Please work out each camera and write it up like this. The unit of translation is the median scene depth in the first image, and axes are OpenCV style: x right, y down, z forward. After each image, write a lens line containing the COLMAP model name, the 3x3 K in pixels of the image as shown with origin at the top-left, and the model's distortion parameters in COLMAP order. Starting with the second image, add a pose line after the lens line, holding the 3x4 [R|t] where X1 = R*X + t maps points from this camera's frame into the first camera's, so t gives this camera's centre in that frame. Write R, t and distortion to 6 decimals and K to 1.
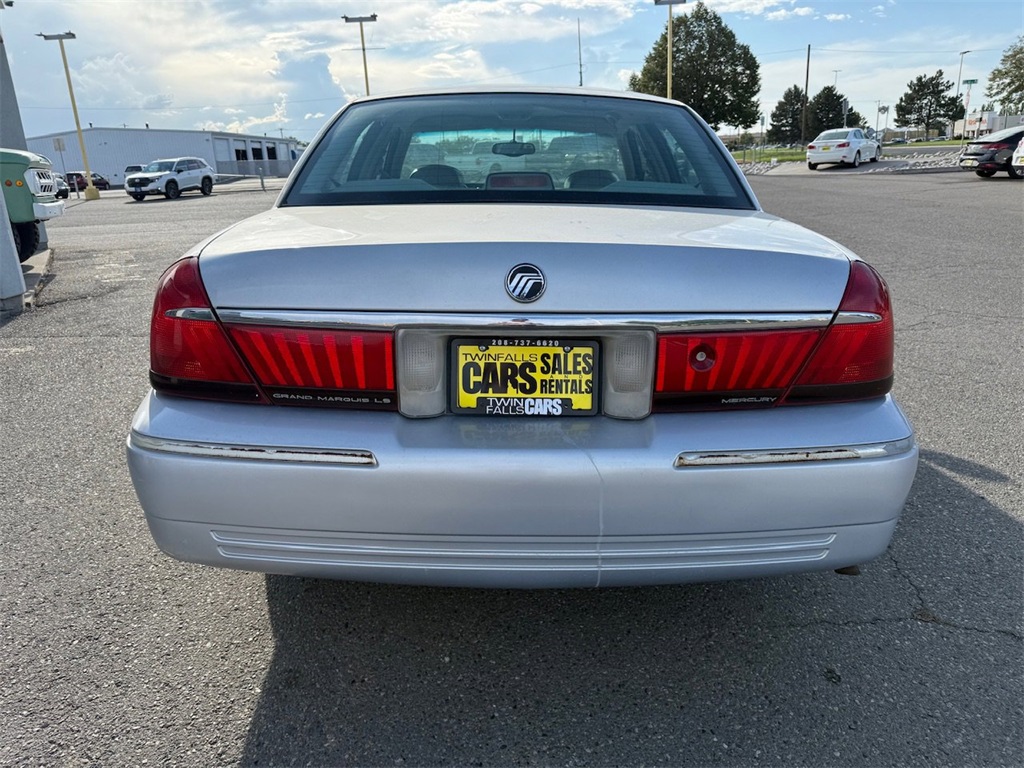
lens RADIAL K [[745.8, 0, 512.0], [0, 745.8, 384.0], [0, 0, 1]] dist [0.008621, -0.003944]
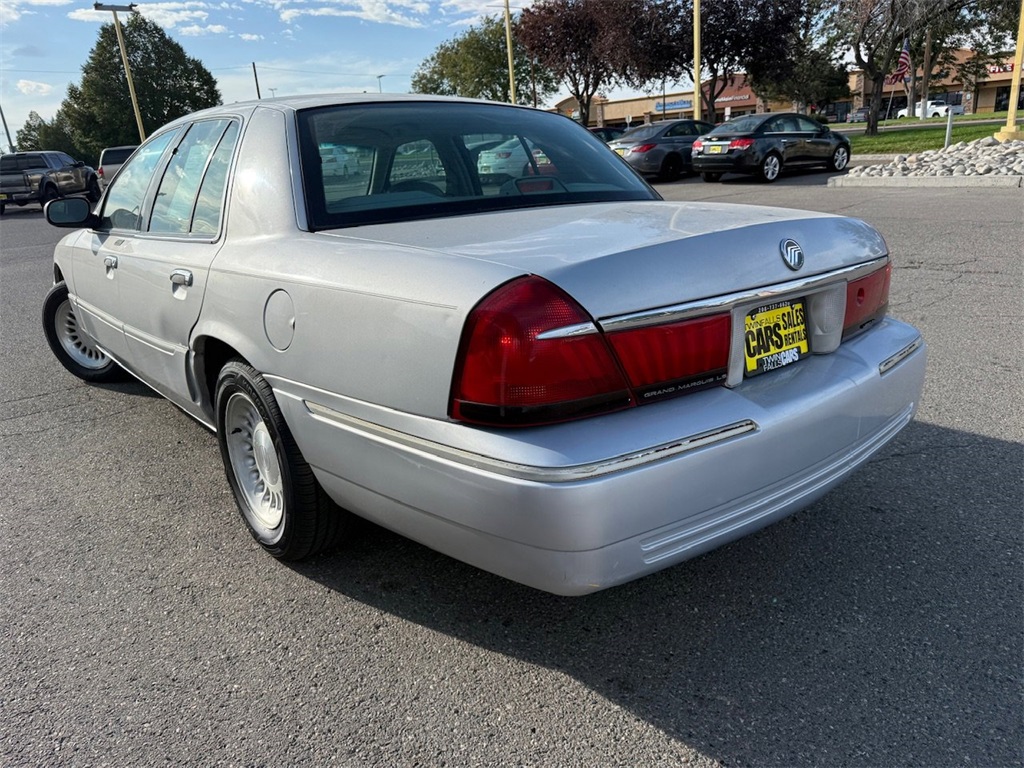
lens RADIAL K [[745.8, 0, 512.0], [0, 745.8, 384.0], [0, 0, 1]] dist [0.008621, -0.003944]
pose [[0.768575, -0.210580, 0.604109, -0.070350], [0.222127, 0.973368, 0.056696, -0.006381], [-0.599960, 0.090613, 0.794882, 0.020017]]
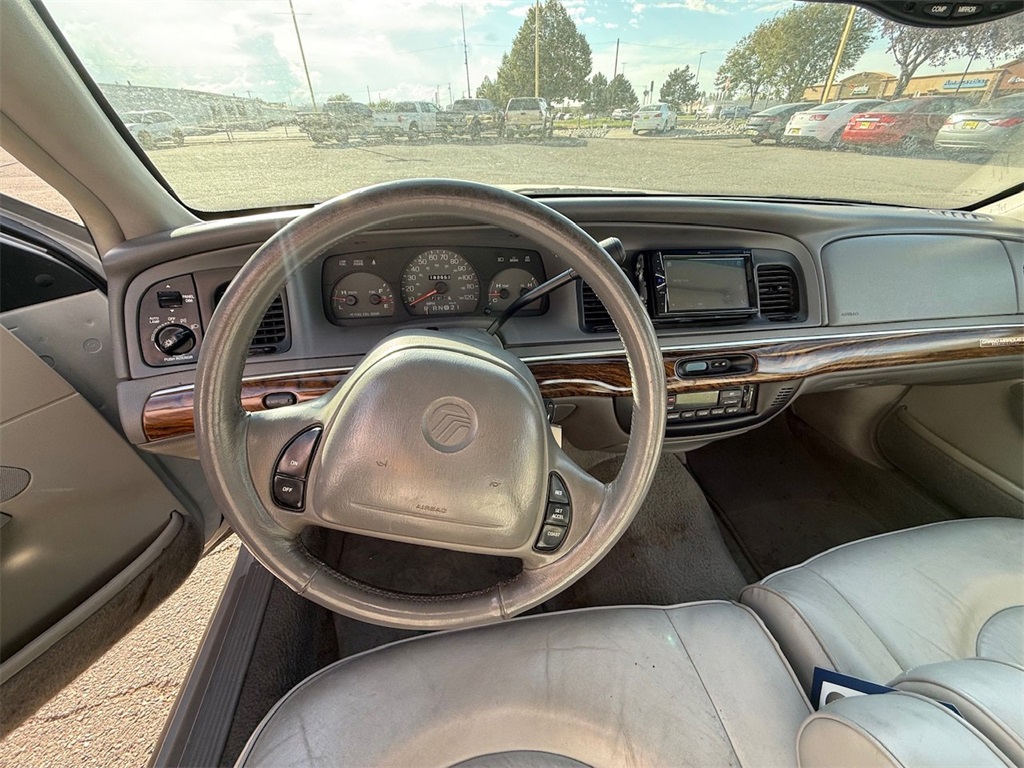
lens RADIAL K [[405.0, 0, 512.0], [0, 405.0, 384.0], [0, 0, 1]] dist [0.001832, 0.000087]
pose [[0.979884, -0.087347, 0.179438, -0.025635], [0.034116, 0.959211, 0.280625, -0.046060], [-0.196631, -0.268858, 0.942895, 0.157880]]
